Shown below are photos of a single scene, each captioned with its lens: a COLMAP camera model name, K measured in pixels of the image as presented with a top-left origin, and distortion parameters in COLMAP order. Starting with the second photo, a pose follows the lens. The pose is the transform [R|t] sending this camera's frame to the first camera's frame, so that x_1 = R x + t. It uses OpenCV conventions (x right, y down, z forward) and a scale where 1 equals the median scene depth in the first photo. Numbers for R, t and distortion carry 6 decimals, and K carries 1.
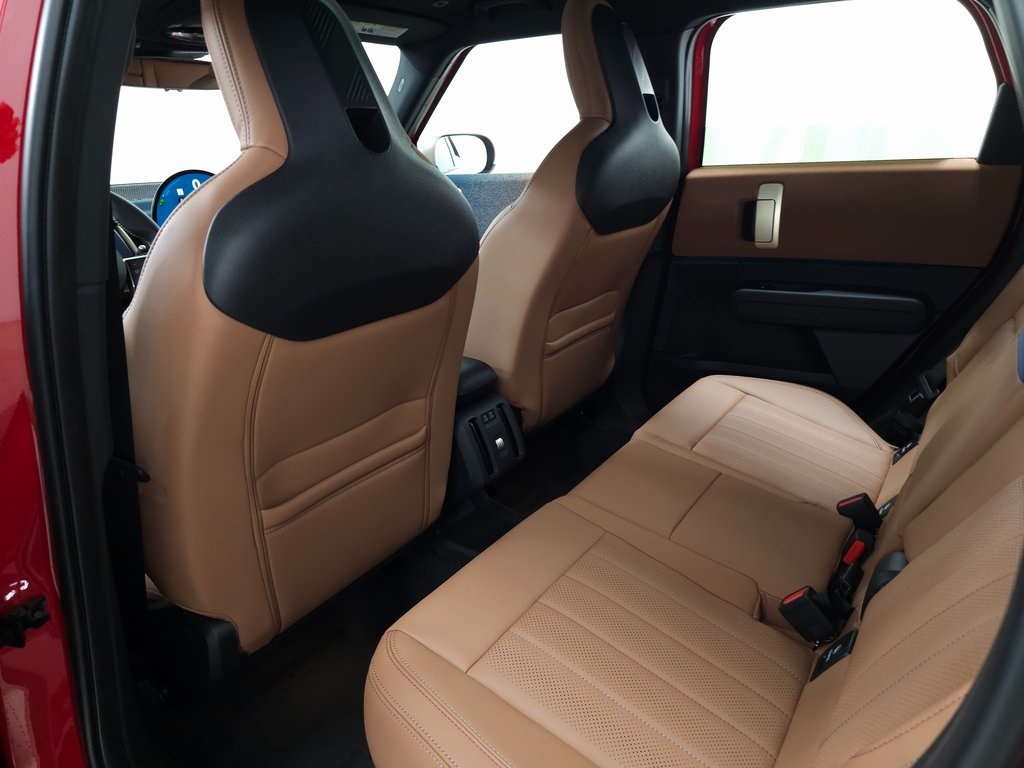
lens RADIAL K [[670.6, 0, 515.9], [0, 670.6, 375.2], [0, 0, 1]] dist [0.052060, -0.069267]
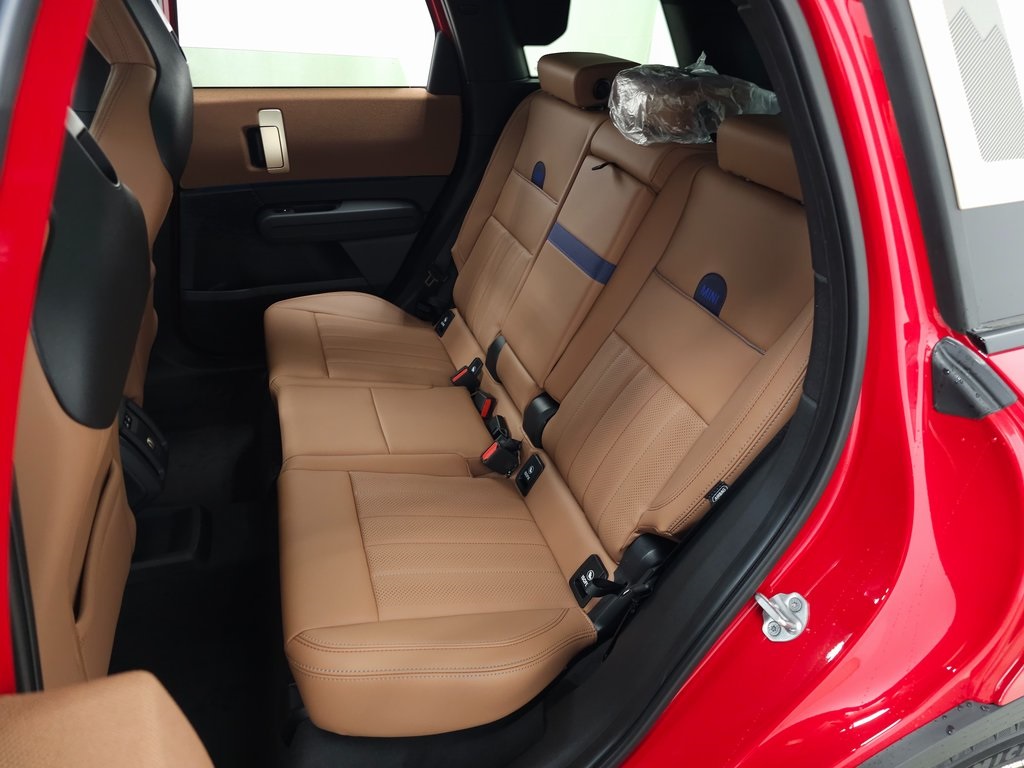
lens RADIAL K [[670.6, 0, 515.9], [0, 670.6, 375.2], [0, 0, 1]] dist [0.052060, -0.069267]
pose [[0.599148, -0.337531, 0.726012, -0.319092], [0.194198, 0.940980, 0.277208, -0.124969], [-0.776729, -0.025099, 0.629334, 0.038211]]
